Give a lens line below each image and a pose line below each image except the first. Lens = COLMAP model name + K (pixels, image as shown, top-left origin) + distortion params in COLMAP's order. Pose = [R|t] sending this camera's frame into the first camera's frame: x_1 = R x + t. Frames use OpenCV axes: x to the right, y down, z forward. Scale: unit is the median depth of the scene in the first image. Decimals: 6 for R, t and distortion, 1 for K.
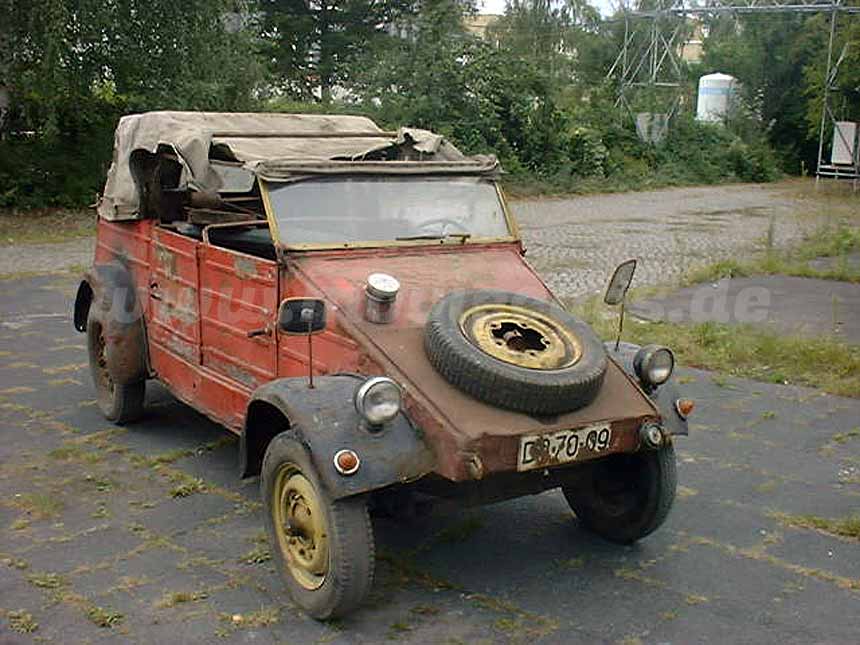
lens RADIAL K [[1033.1, 0, 425.2], [0, 1033.1, 318.8], [0, 0, 1]] dist [-0.040667, 0.000000]
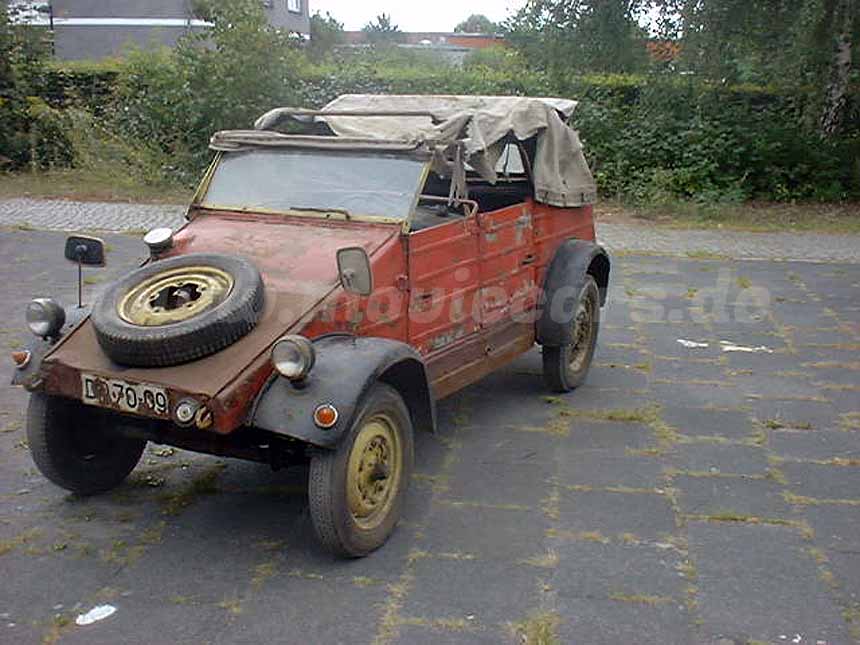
lens RADIAL K [[1033.1, 0, 425.8], [0, 1033.1, 315.4], [0, 0, 1]] dist [-0.040667, 0.000000]
pose [[0.523372, 0.158682, -0.837199, 1.160675], [-0.160321, 0.983298, 0.086149, -0.099679], [0.836886, 0.089133, 0.540071, 0.661569]]
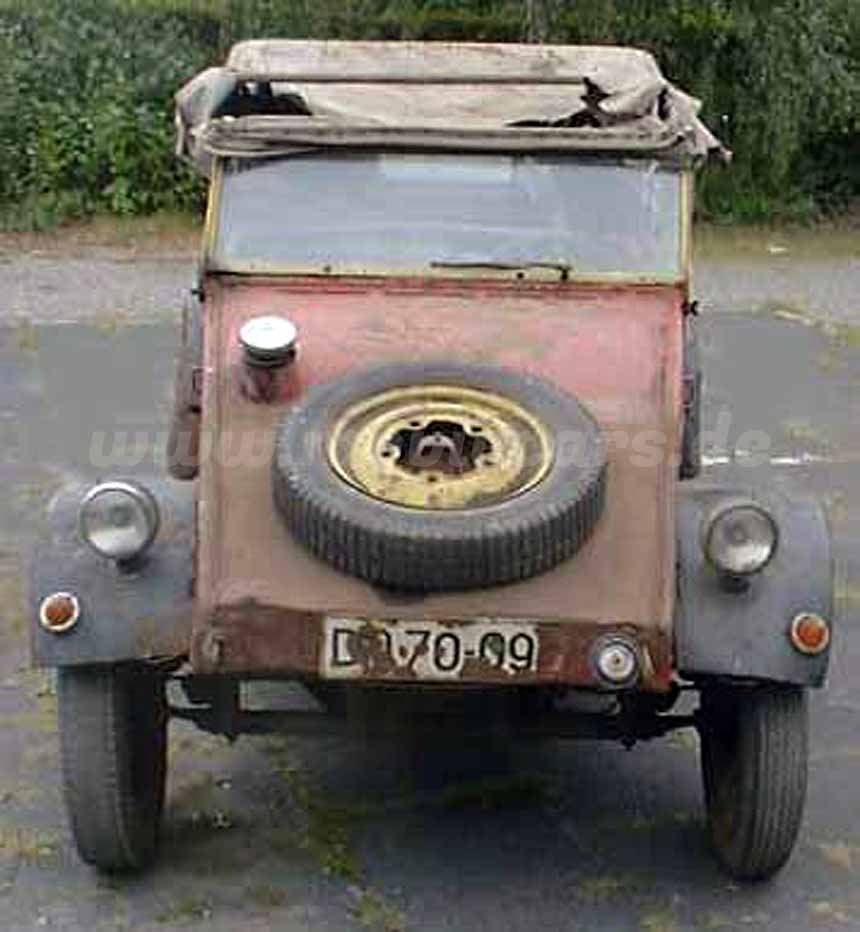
lens RADIAL K [[1852.5, 0, 434.0], [0, 1852.5, 473.5], [0, 0, 1]] dist [-0.011670, 0.000000]
pose [[0.855121, 0.114299, -0.505672, 0.613081], [-0.098176, 0.993446, 0.058531, -0.027537], [0.509048, -0.000406, 0.860738, 0.147889]]
